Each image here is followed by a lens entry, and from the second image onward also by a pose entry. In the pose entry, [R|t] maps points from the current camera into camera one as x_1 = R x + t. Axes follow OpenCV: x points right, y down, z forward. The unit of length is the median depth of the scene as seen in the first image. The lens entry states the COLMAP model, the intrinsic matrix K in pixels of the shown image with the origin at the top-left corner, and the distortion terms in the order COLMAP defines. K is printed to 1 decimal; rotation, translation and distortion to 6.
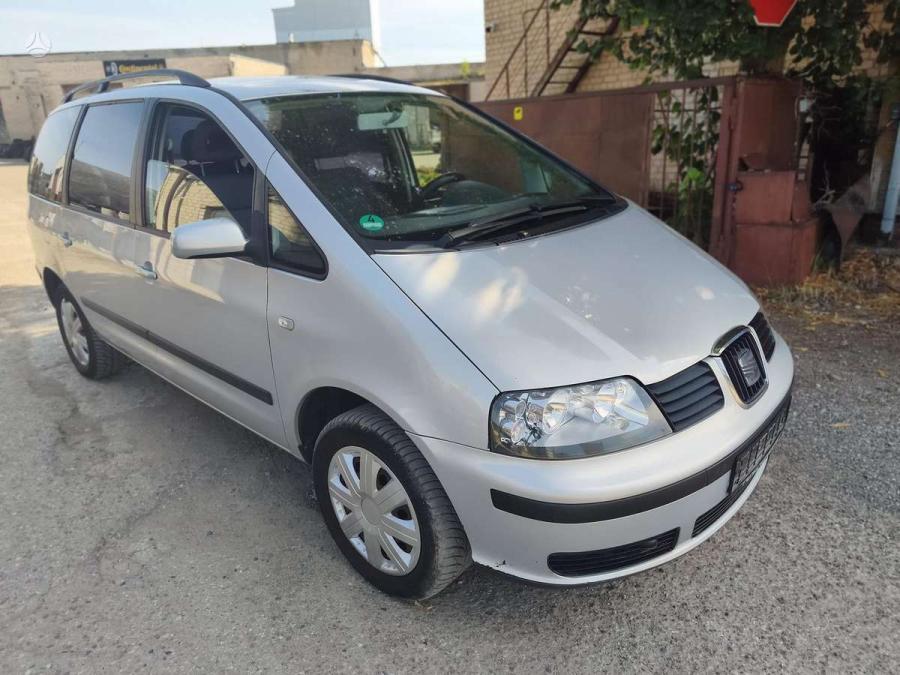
lens RADIAL K [[604.2, 0, 442.5], [0, 604.2, 331.0], [0, 0, 1]] dist [0.002622, 0.007510]
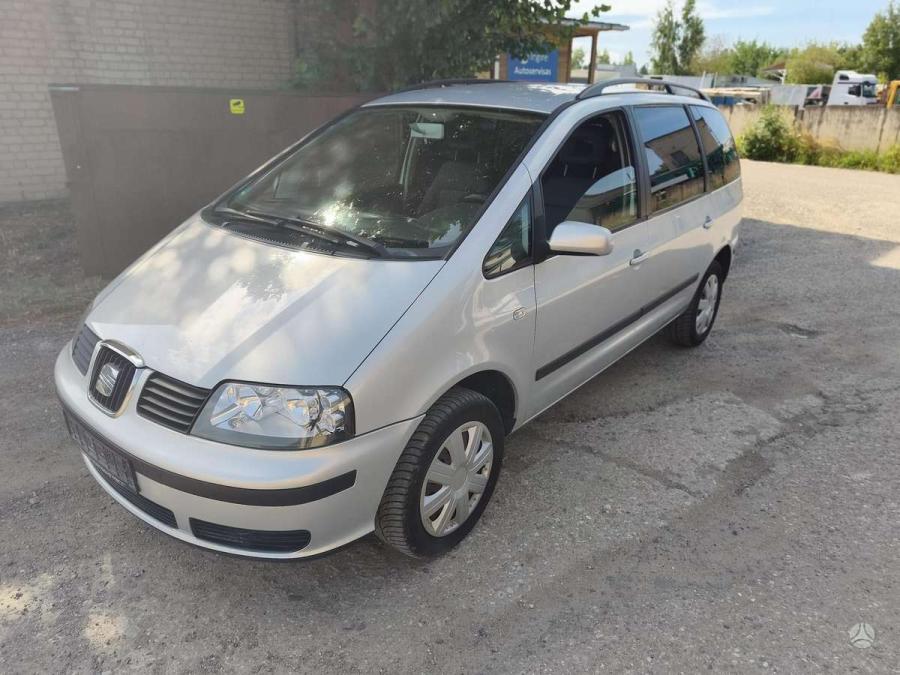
lens RADIAL K [[604.2, 0, 444.0], [0, 604.2, 324.6], [0, 0, 1]] dist [0.002622, 0.007510]
pose [[0.042730, -0.304898, 0.951426, -1.021680], [0.296964, 0.913132, 0.279289, -0.307039], [-0.953932, 0.270605, 0.129562, 0.924685]]
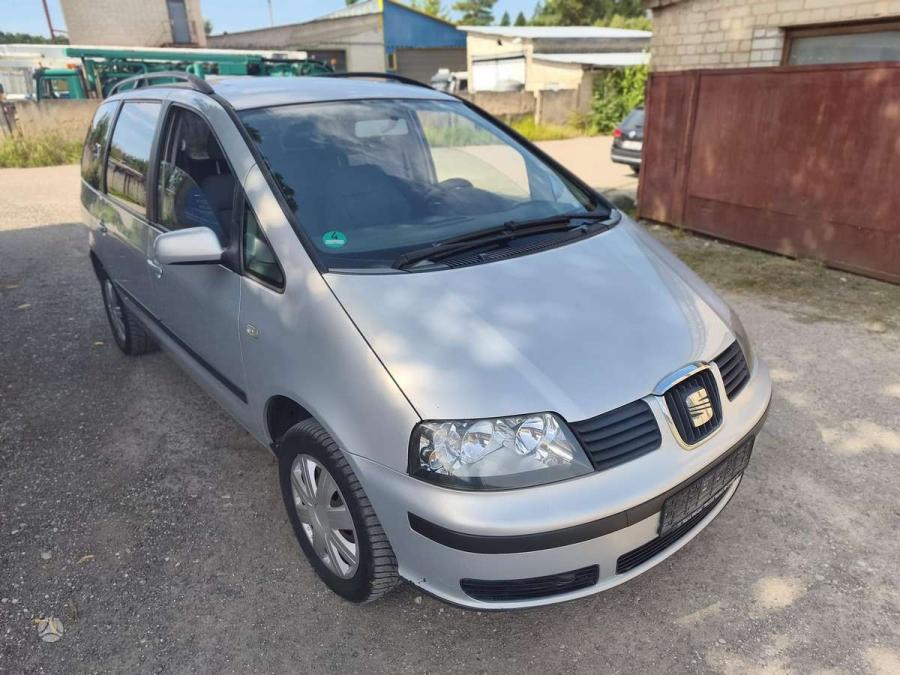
lens RADIAL K [[604.2, 0, 447.5], [0, 604.2, 333.2], [0, 0, 1]] dist [0.002622, 0.007510]
pose [[0.947526, 0.132753, -0.290811, 0.230671], [-0.118820, 0.990777, 0.065142, -0.061280], [0.296776, -0.027169, 0.954561, 0.063196]]
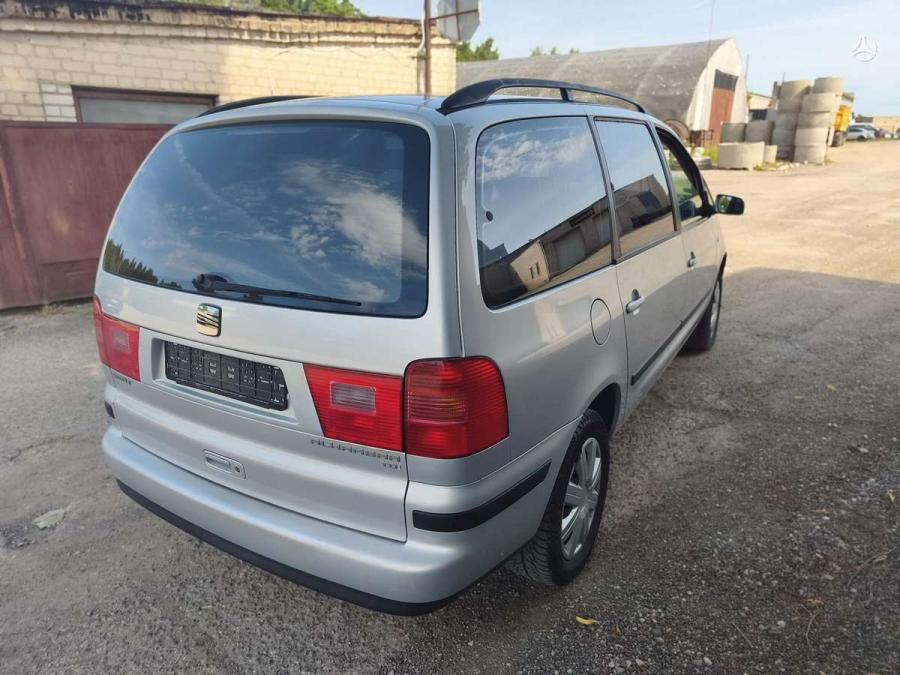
lens RADIAL K [[604.2, 0, 457.5], [0, 604.2, 329.5], [0, 0, 1]] dist [0.002622, 0.007510]
pose [[-0.012271, -0.260187, 0.965480, -0.840401], [0.351518, 0.902801, 0.247763, -0.237225], [-0.936101, 0.342424, 0.080382, 0.727996]]
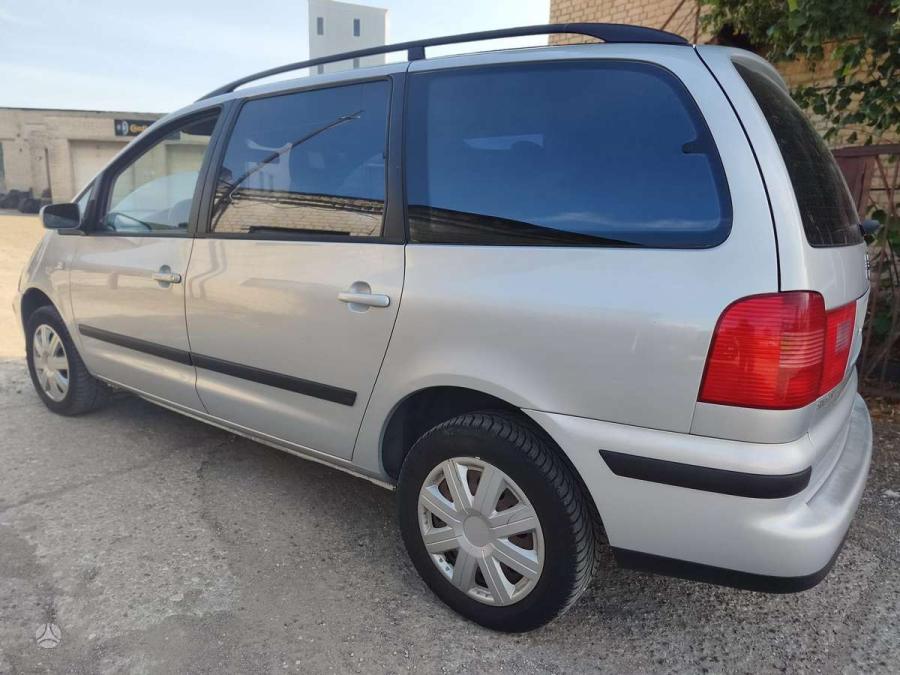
lens RADIAL K [[604.2, 0, 449.8], [0, 604.2, 337.3], [0, 0, 1]] dist [0.002622, 0.007510]
pose [[0.997404, 0.063072, 0.034750, -0.205197], [-0.058474, 0.991006, -0.120369, -0.046589], [-0.042030, 0.118025, 0.992121, 0.303887]]
